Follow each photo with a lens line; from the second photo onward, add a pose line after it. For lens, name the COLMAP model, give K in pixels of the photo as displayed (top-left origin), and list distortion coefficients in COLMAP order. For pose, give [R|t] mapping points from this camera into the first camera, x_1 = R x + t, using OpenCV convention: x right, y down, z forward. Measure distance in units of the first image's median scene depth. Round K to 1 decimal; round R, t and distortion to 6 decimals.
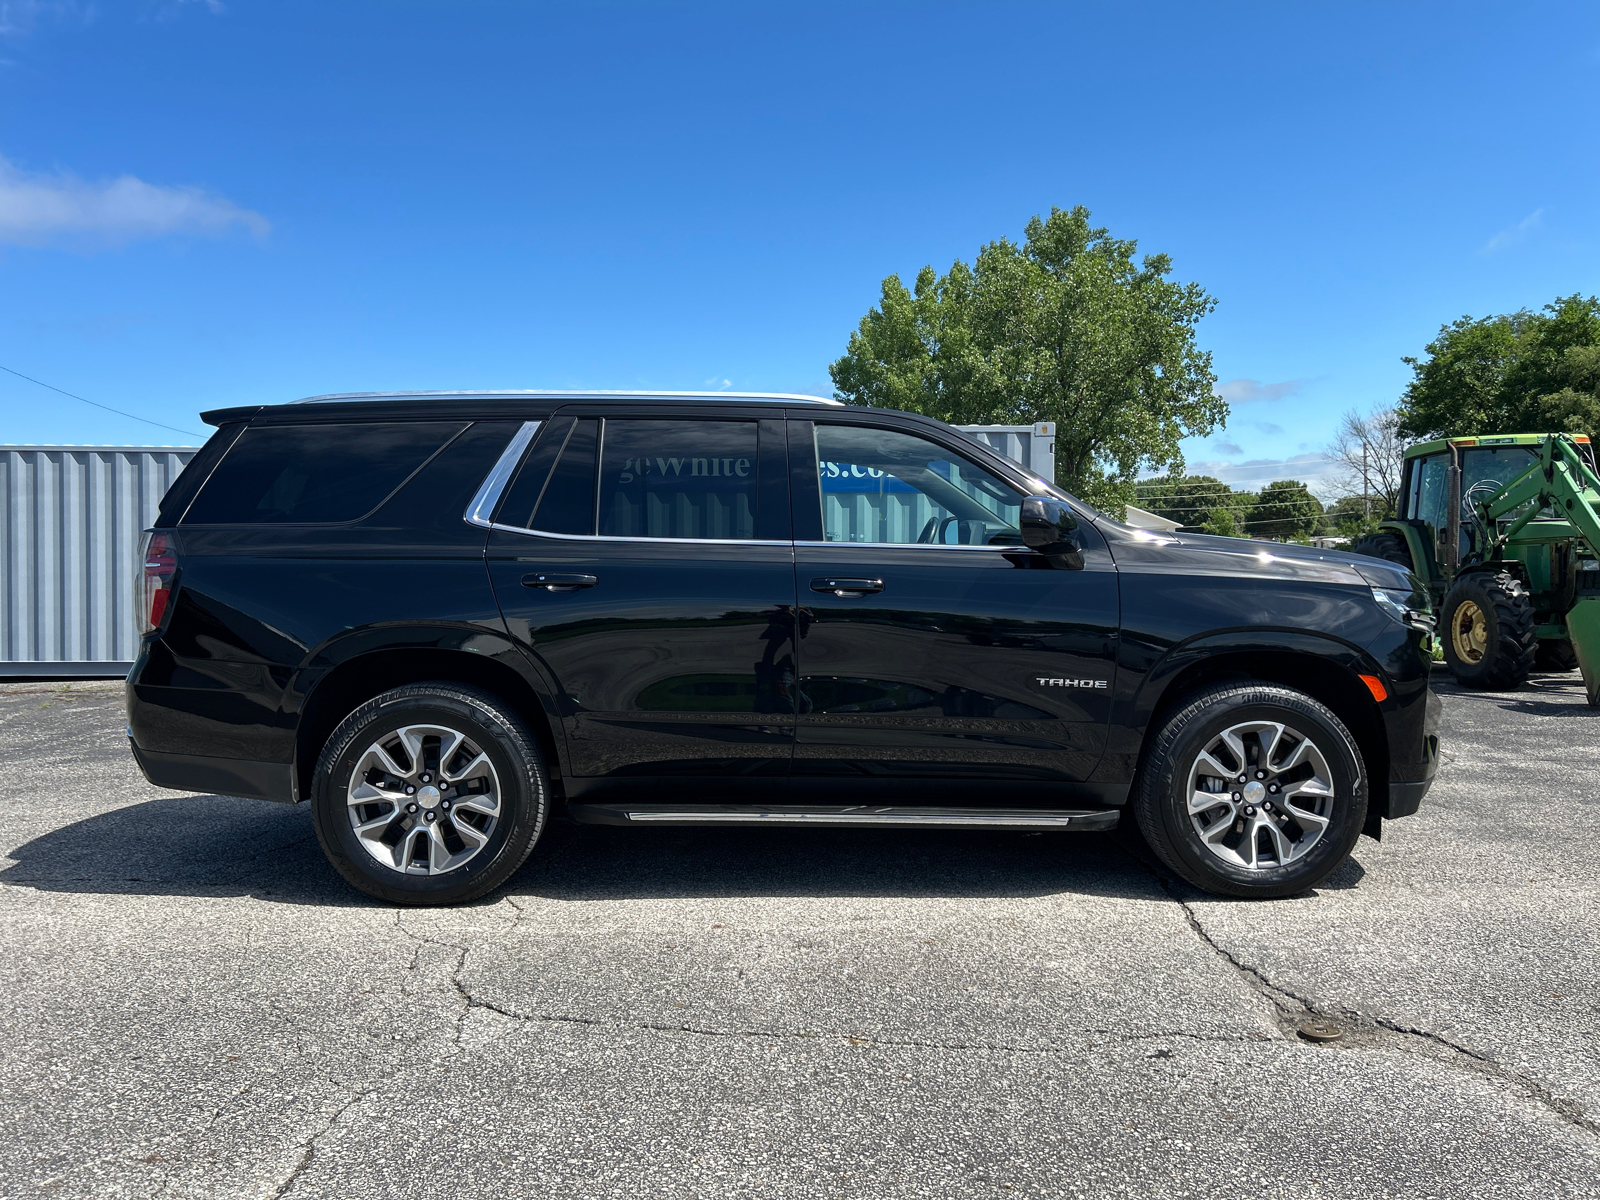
lens RADIAL K [[1205.2, 0, 800.0], [0, 1205.2, 600.0], [0, 0, 1]] dist [0.046722, -0.001252]
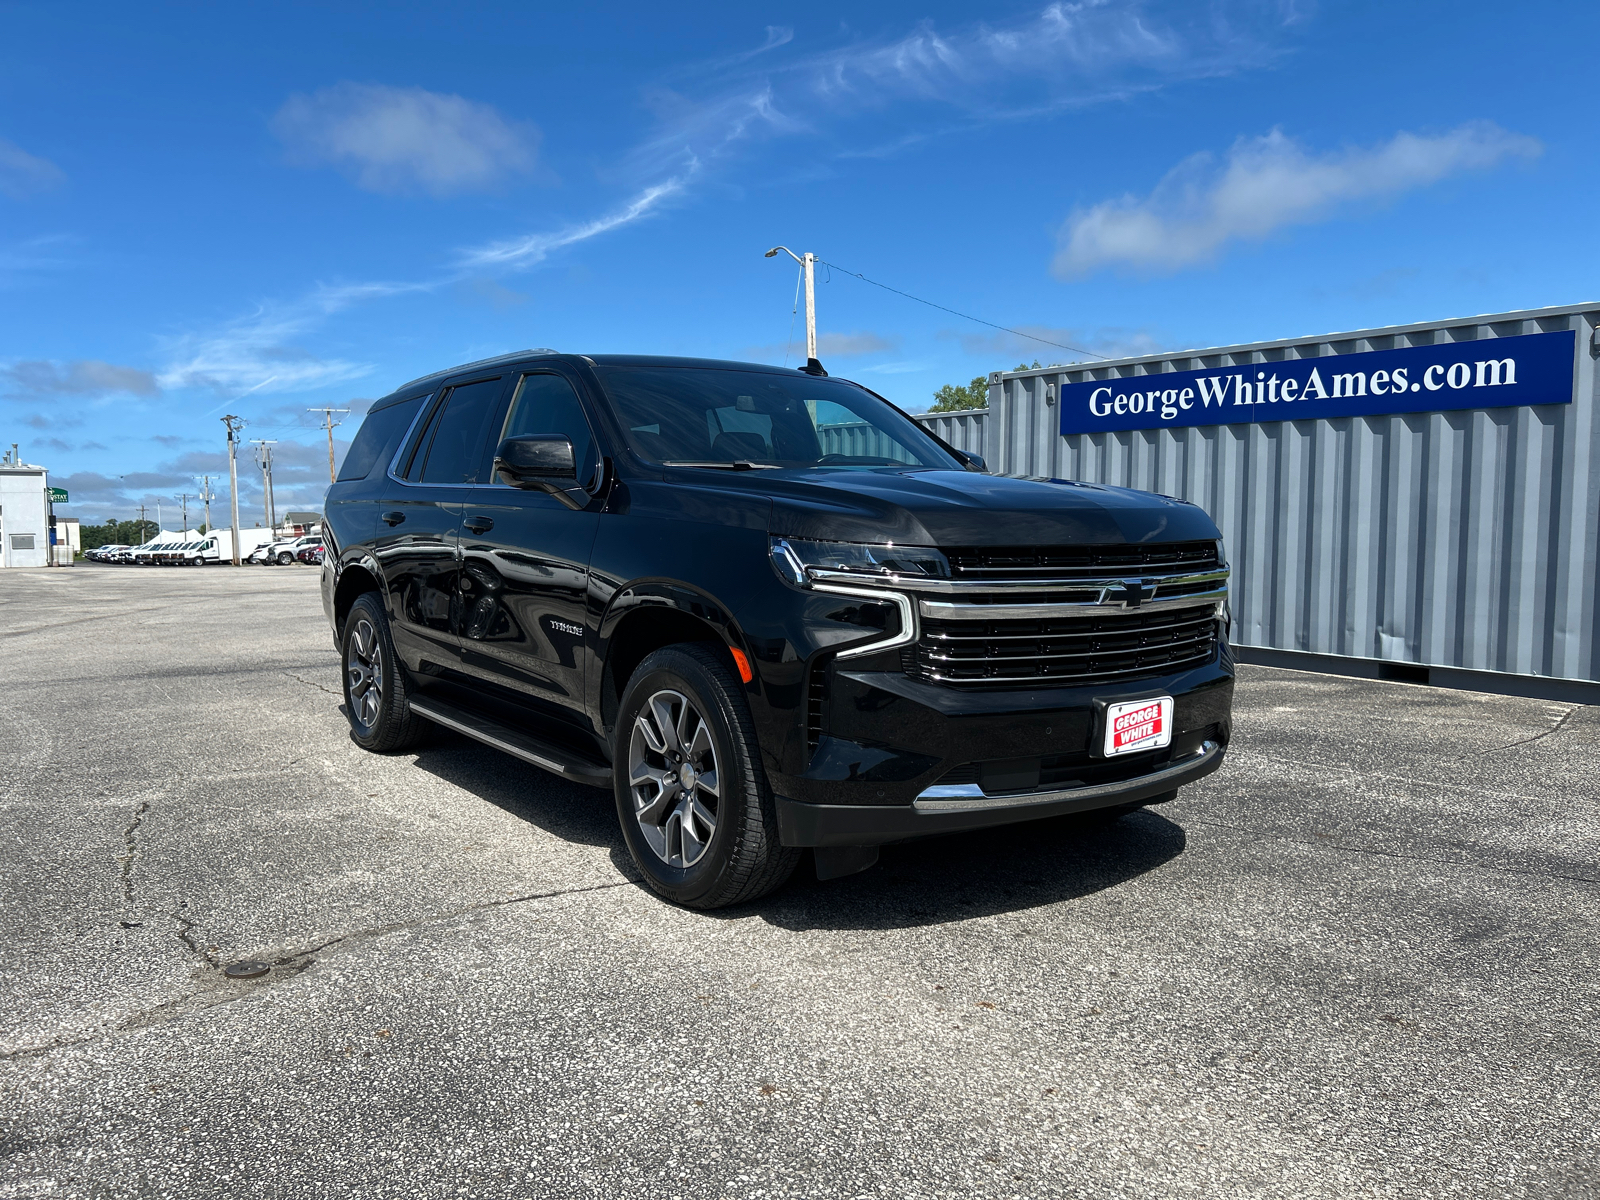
lens RADIAL K [[1192.1, 0, 807.4], [0, 1192.1, 595.4], [0, 0, 1]] dist [0.048221, -0.050798]
pose [[0.567014, 0.058638, -0.821618, 0.453541], [-0.025407, 0.998233, 0.053709, -0.004539], [0.823316, -0.009579, 0.567502, 0.253880]]
